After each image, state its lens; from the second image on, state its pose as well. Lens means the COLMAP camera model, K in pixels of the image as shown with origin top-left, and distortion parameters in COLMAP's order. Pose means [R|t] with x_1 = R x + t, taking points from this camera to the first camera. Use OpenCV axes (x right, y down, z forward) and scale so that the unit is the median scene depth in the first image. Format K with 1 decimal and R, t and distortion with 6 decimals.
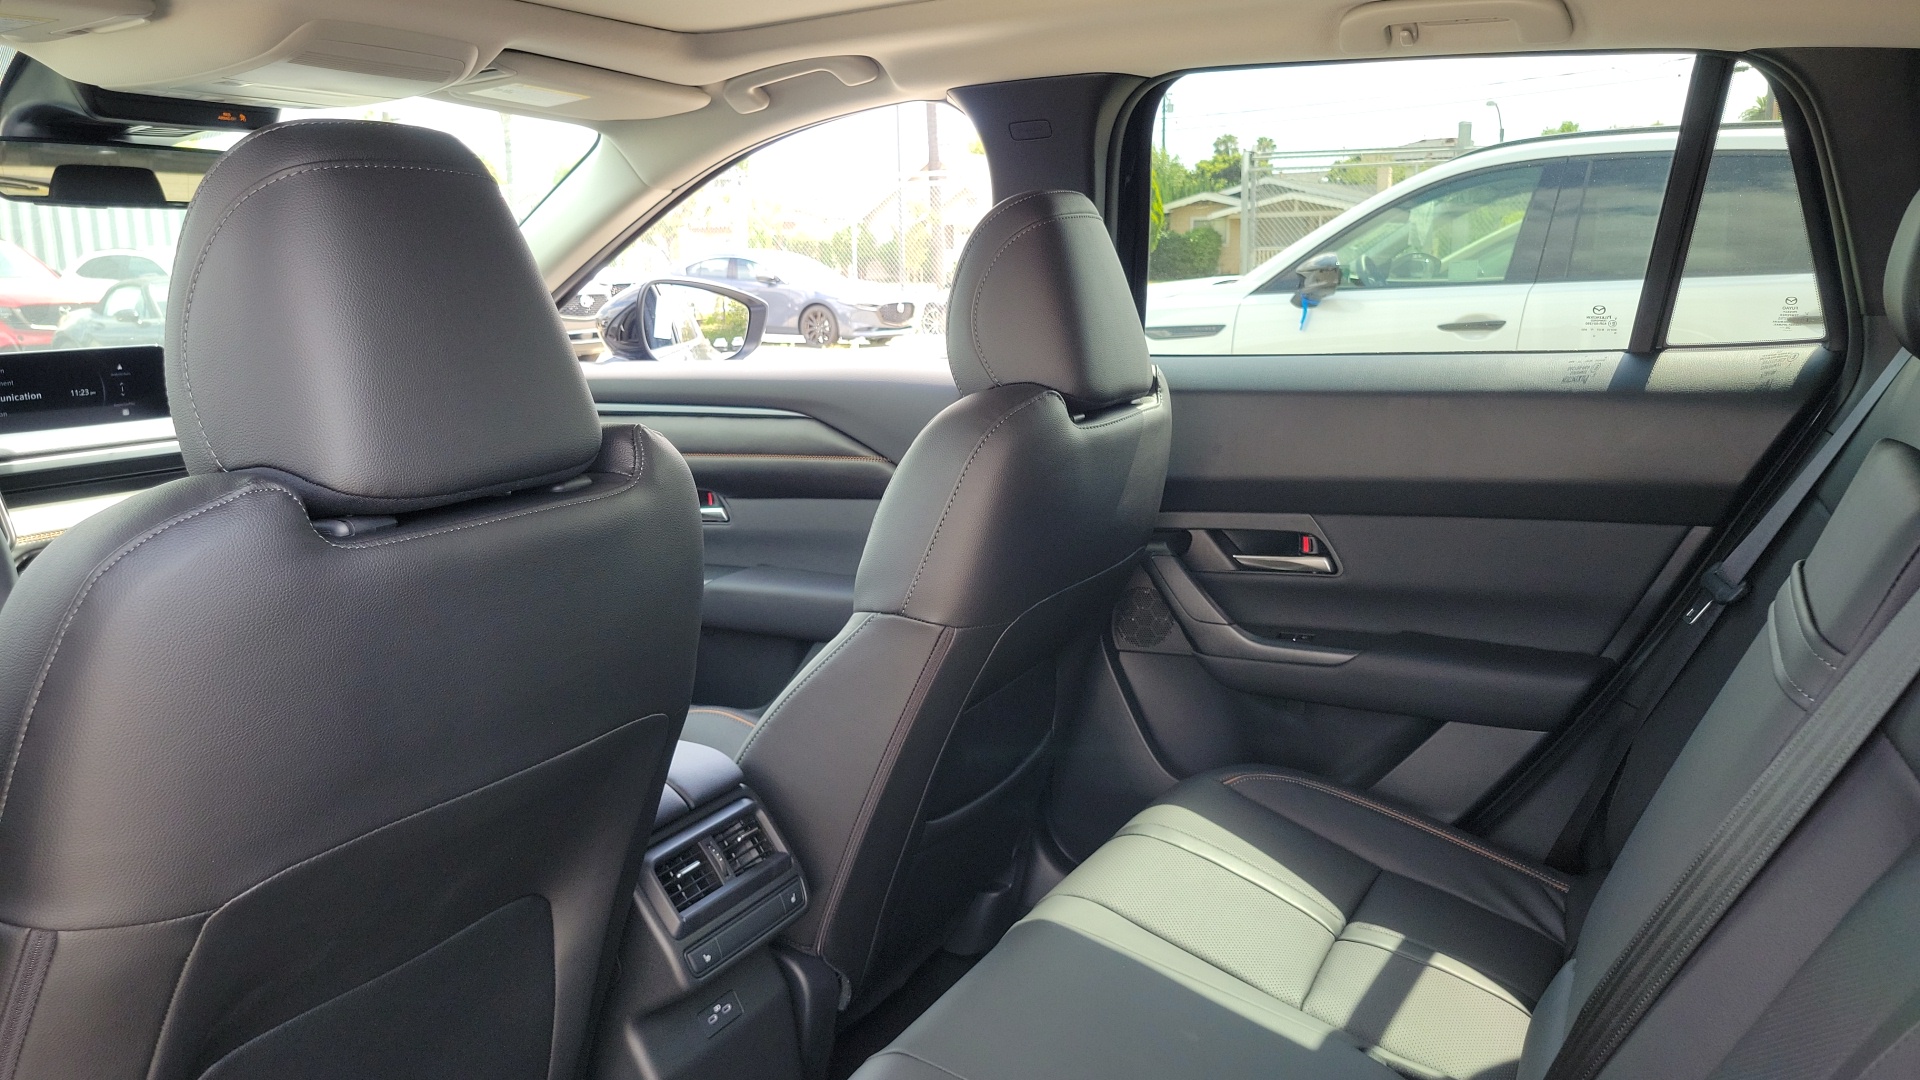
lens RADIAL K [[1453.9, 0, 943.7], [0, 1453.9, 534.2], [0, 0, 1]] dist [0.025465, -0.003497]
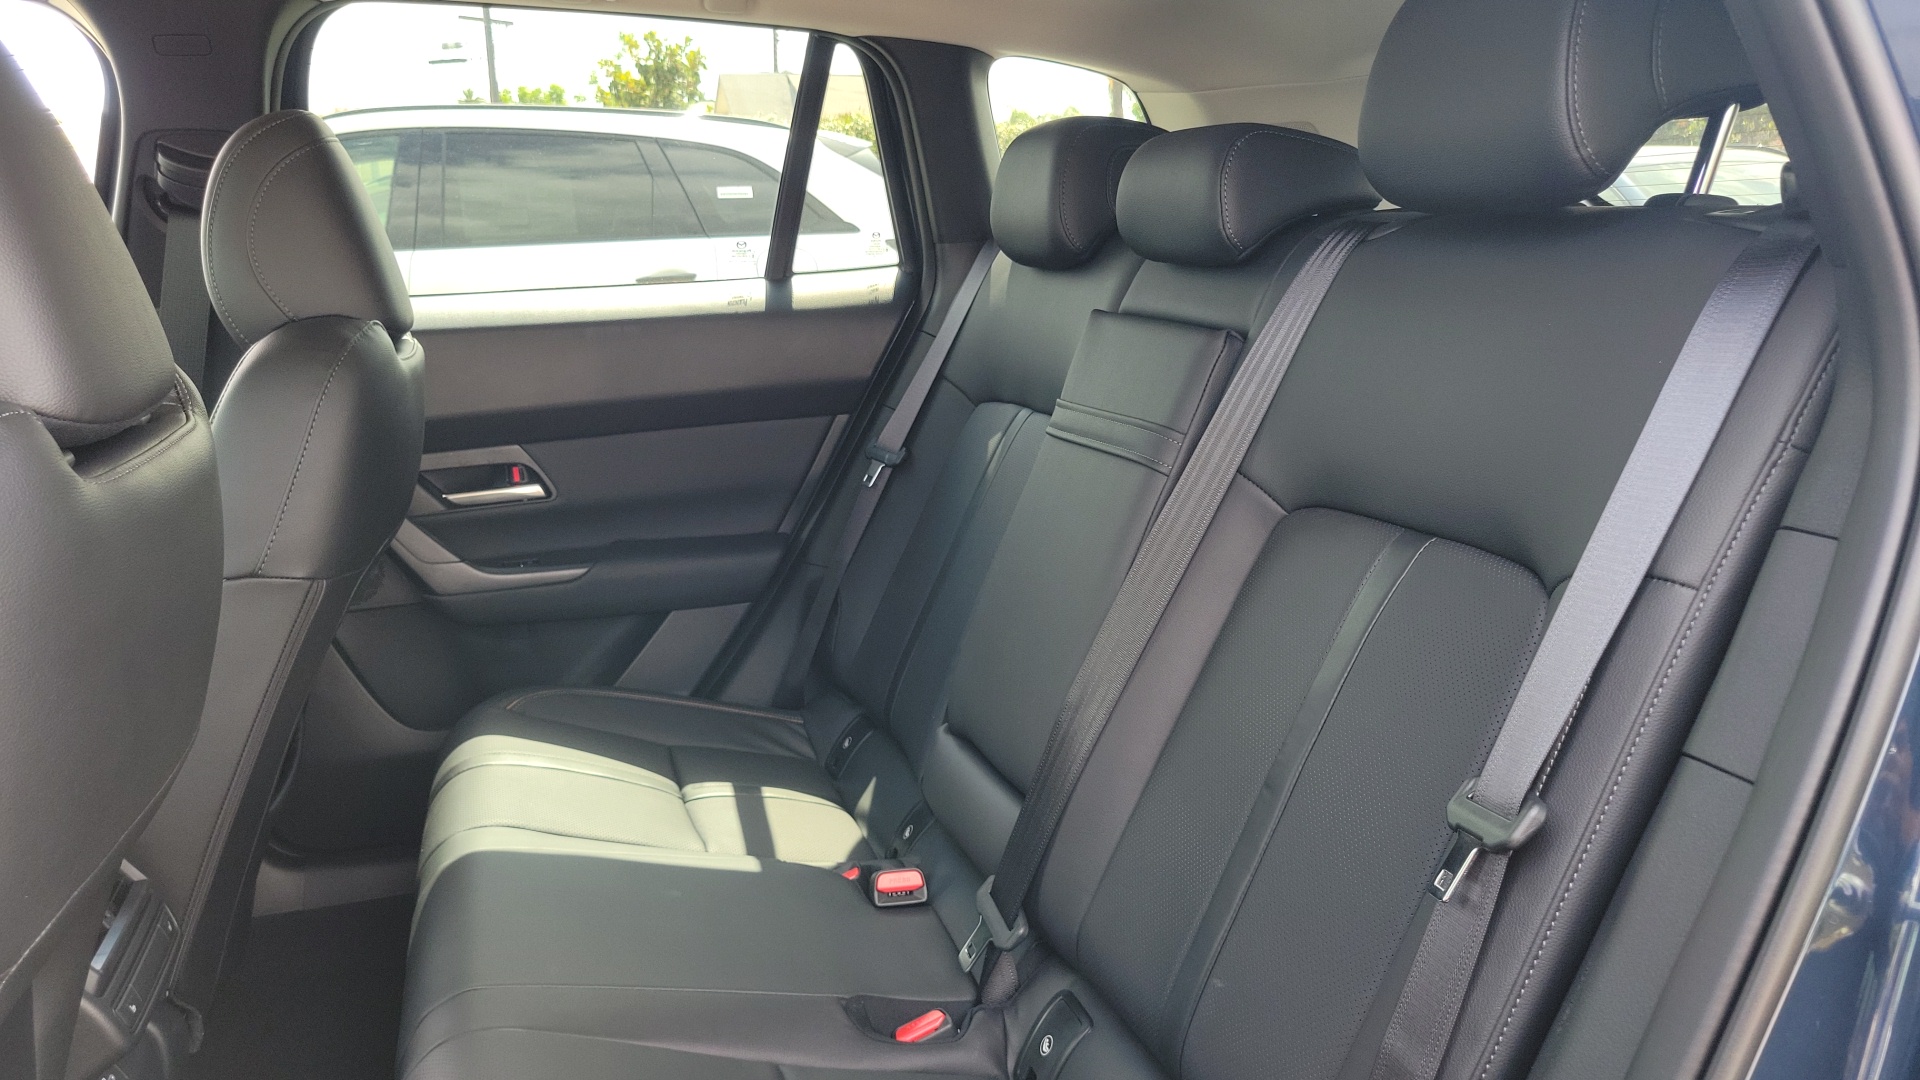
lens RADIAL K [[1453.9, 0, 943.7], [0, 1453.9, 534.2], [0, 0, 1]] dist [0.025465, -0.003497]
pose [[0.694899, -0.144270, 0.704487, -0.305980], [0.136655, 0.988310, 0.067598, 0.022592], [-0.706004, 0.049298, 0.706490, 0.051587]]
